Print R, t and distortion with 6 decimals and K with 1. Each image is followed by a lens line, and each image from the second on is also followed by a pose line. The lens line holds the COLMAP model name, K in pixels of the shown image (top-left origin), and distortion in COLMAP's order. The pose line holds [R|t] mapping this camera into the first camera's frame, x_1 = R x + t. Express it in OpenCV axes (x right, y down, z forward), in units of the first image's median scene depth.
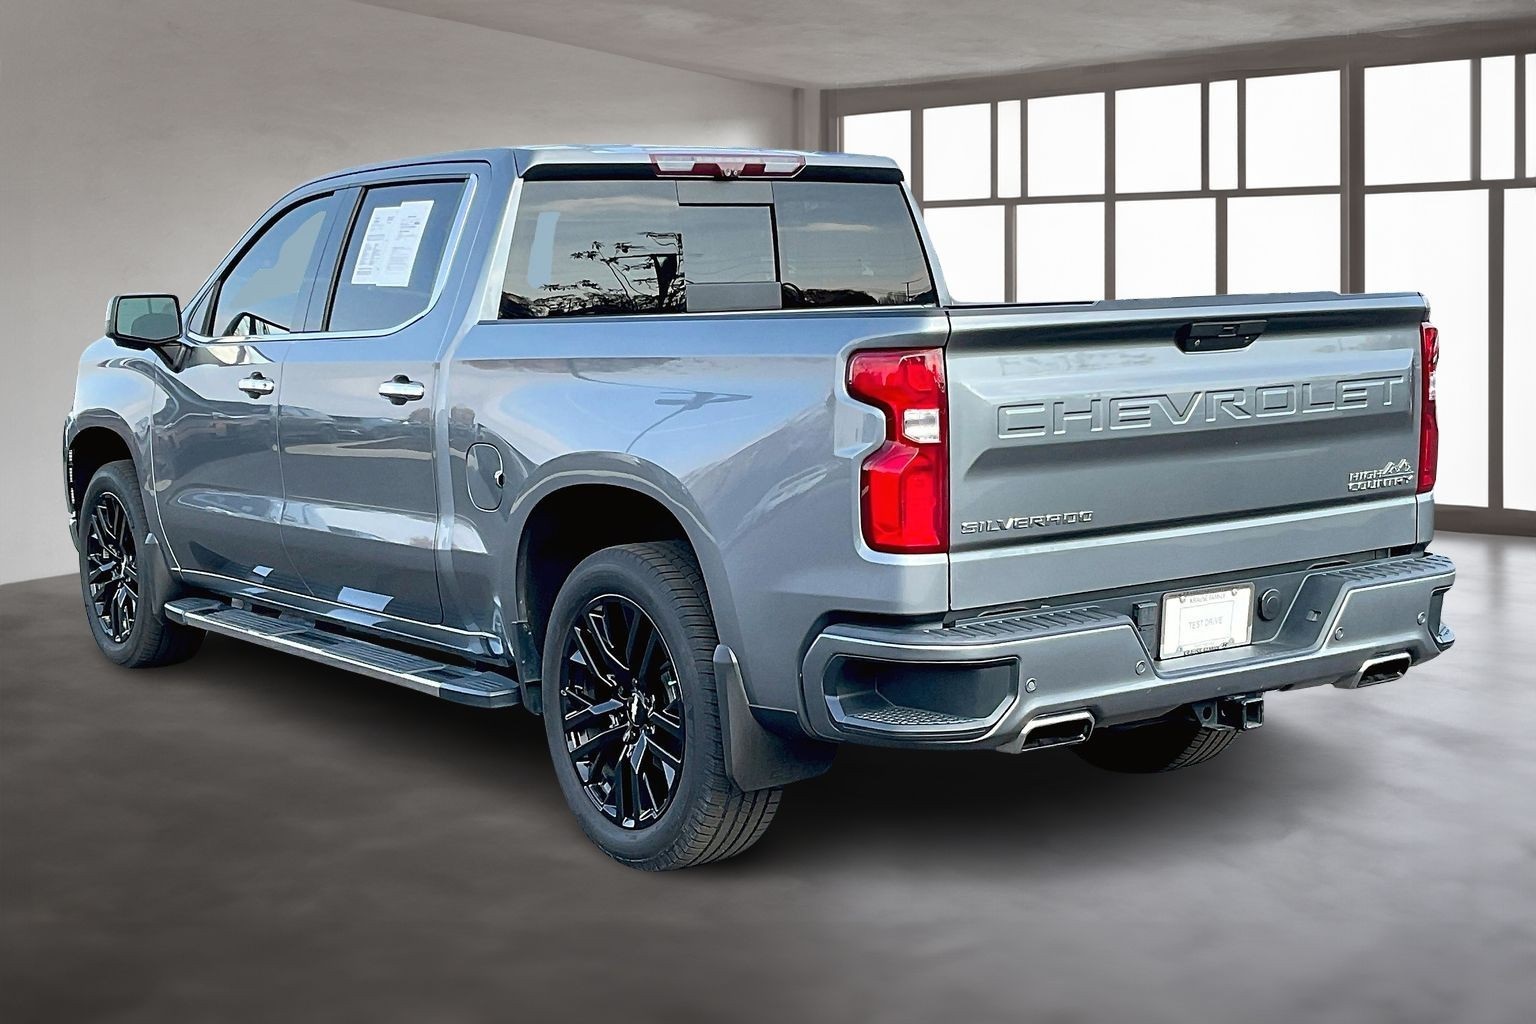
lens RADIAL K [[2224.1, 0, 764.5], [0, 2224.1, 499.8], [0, 0, 1]] dist [0.106990, 0.000000]
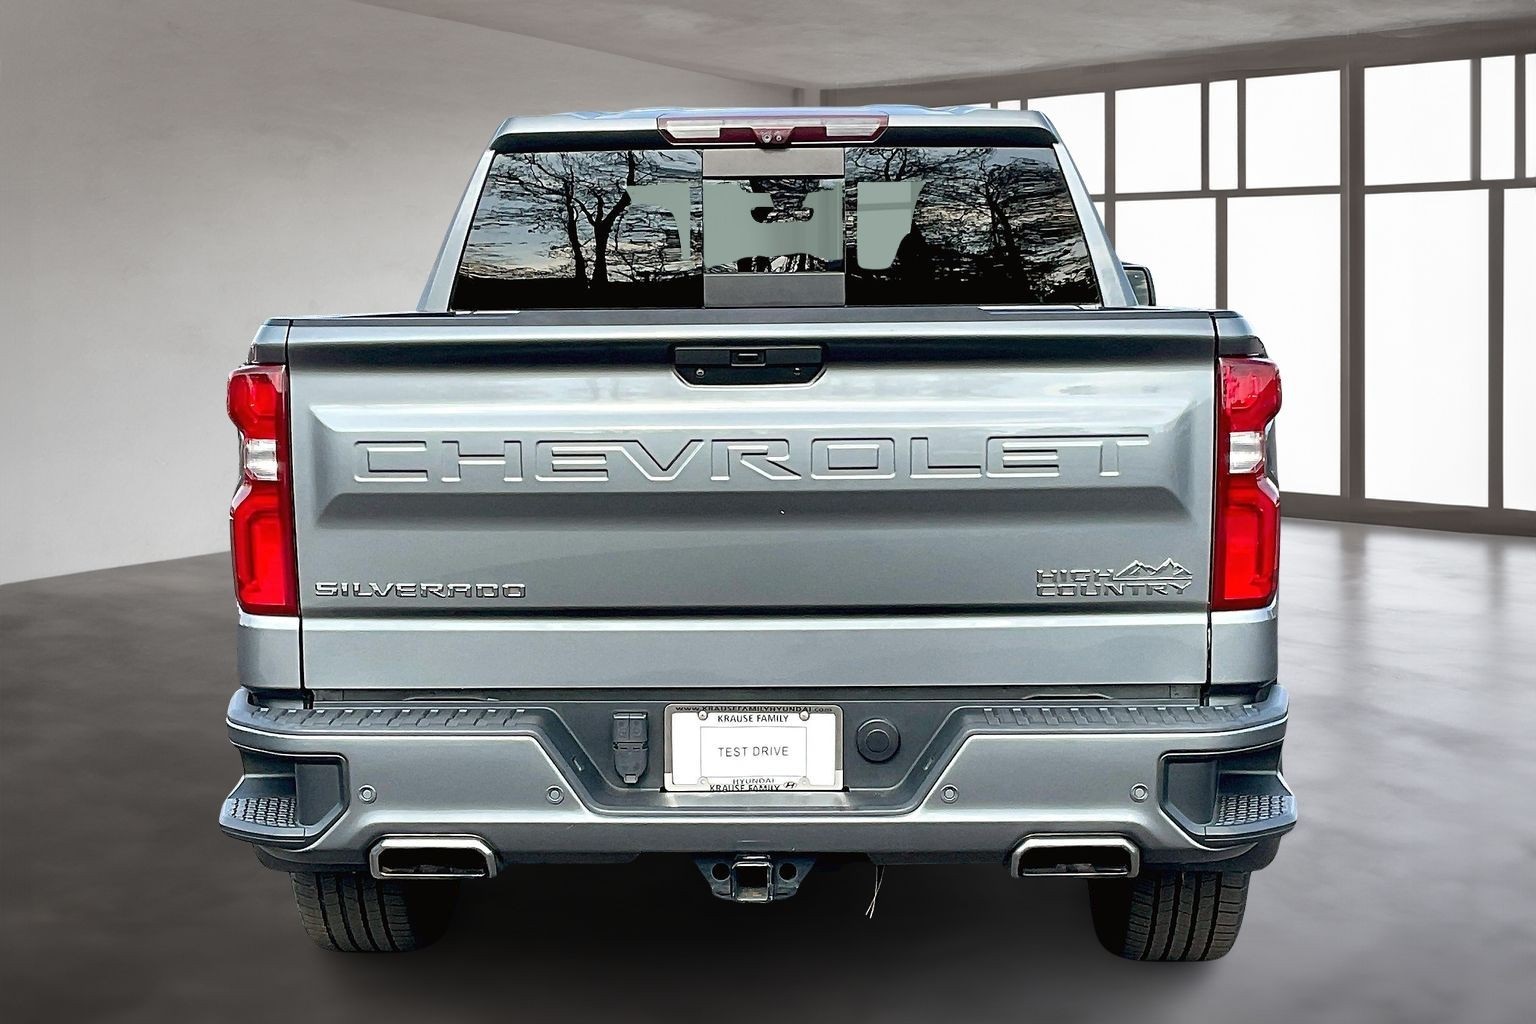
lens RADIAL K [[2152.2, 0, 753.3], [0, 2152.2, 526.6], [0, 0, 1]] dist [-0.033440, 0.000000]
pose [[0.789584, 0.095278, -0.606200, 0.637395], [-0.071946, 0.995433, 0.062745, -0.065150], [0.609410, -0.005929, 0.792833, 0.447655]]
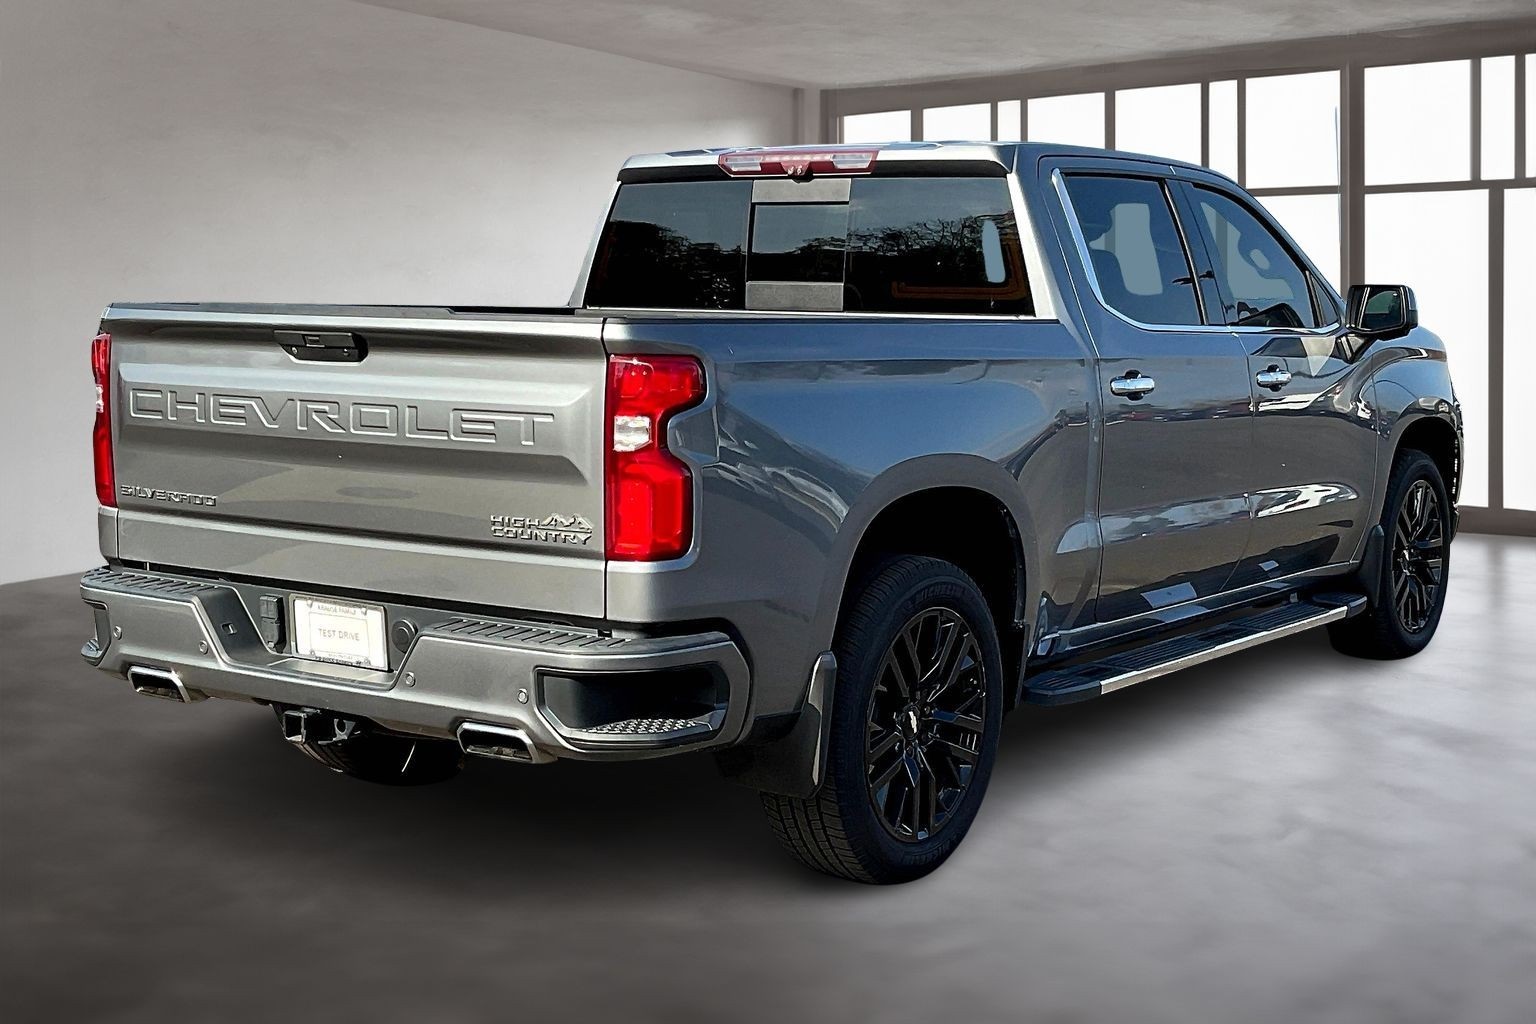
lens RADIAL K [[2224.1, 0, 710.9], [0, 2224.1, 491.9], [0, 0, 1]] dist [0.106990, 0.000000]
pose [[0.307432, 0.124416, -0.943402, 1.205812], [-0.112849, 0.989186, 0.093679, -0.122218], [0.944855, 0.077662, 0.318147, 0.857302]]
